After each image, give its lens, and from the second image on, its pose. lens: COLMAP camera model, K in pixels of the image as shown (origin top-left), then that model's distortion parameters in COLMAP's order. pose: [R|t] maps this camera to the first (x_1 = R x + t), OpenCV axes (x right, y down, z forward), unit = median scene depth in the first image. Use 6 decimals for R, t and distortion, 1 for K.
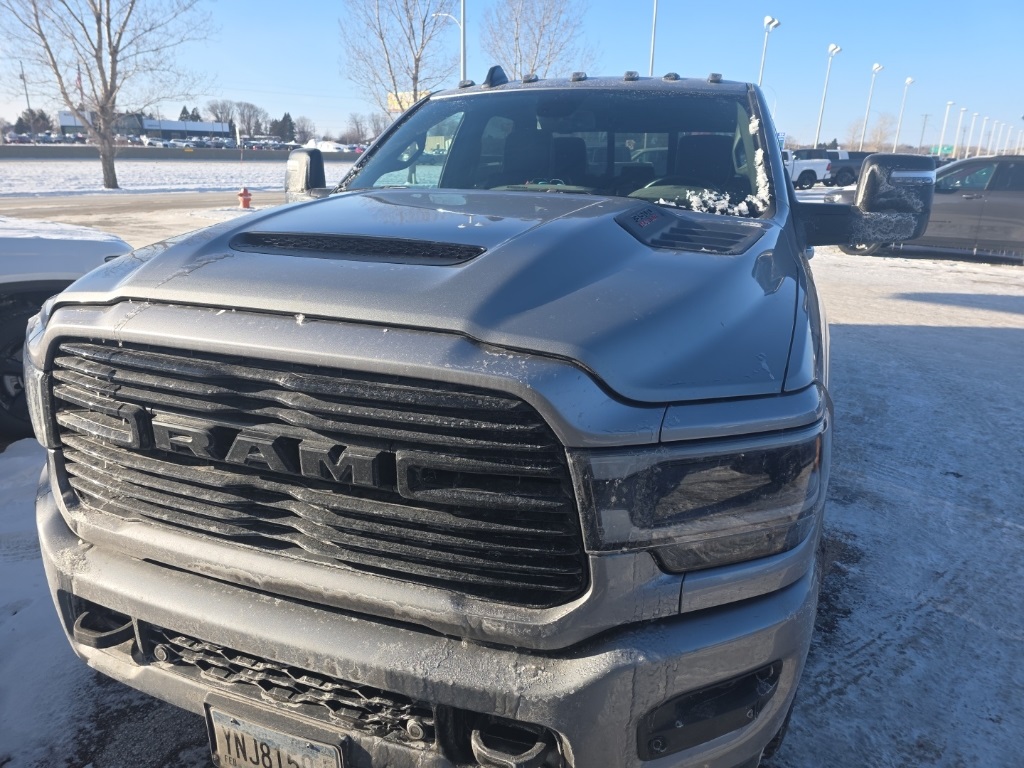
lens RADIAL K [[670.7, 0, 512.0], [0, 670.7, 384.0], [0, 0, 1]] dist [0.057359, -0.048945]
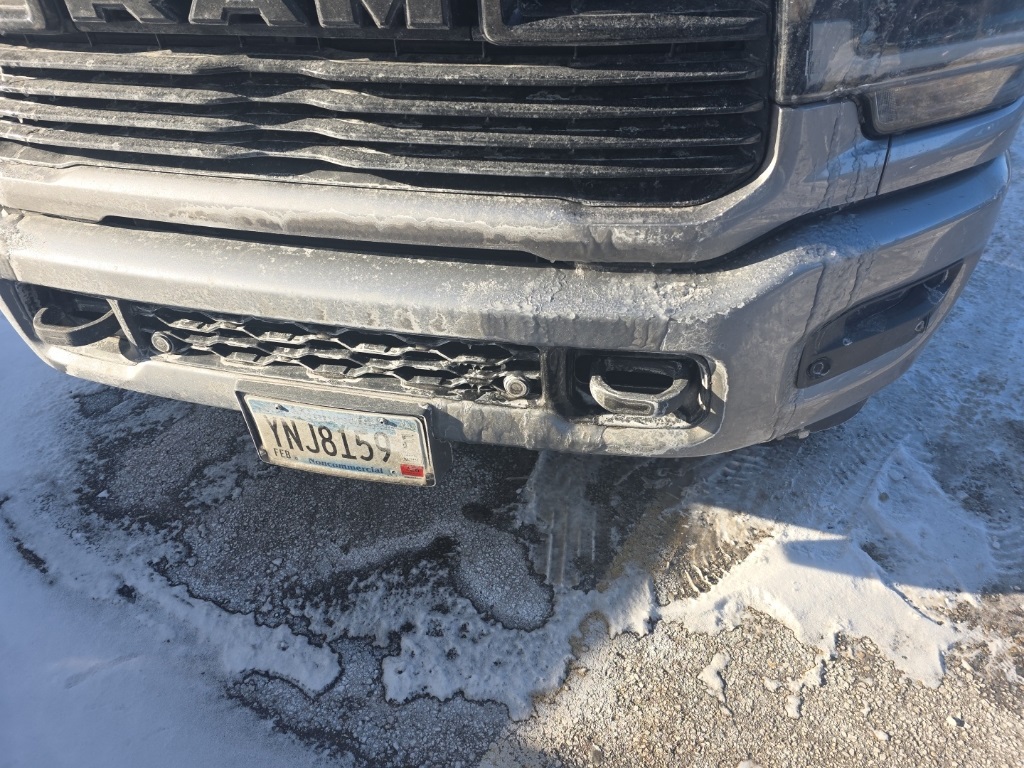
lens RADIAL K [[677.2, 0, 512.0], [0, 677.2, 384.0], [0, 0, 1]] dist [0.085958, -0.085817]
pose [[0.993129, -0.102359, 0.056725, -0.184974], [0.074604, 0.927220, 0.367011, 0.200169], [-0.090163, -0.360257, 0.928485, 0.238550]]
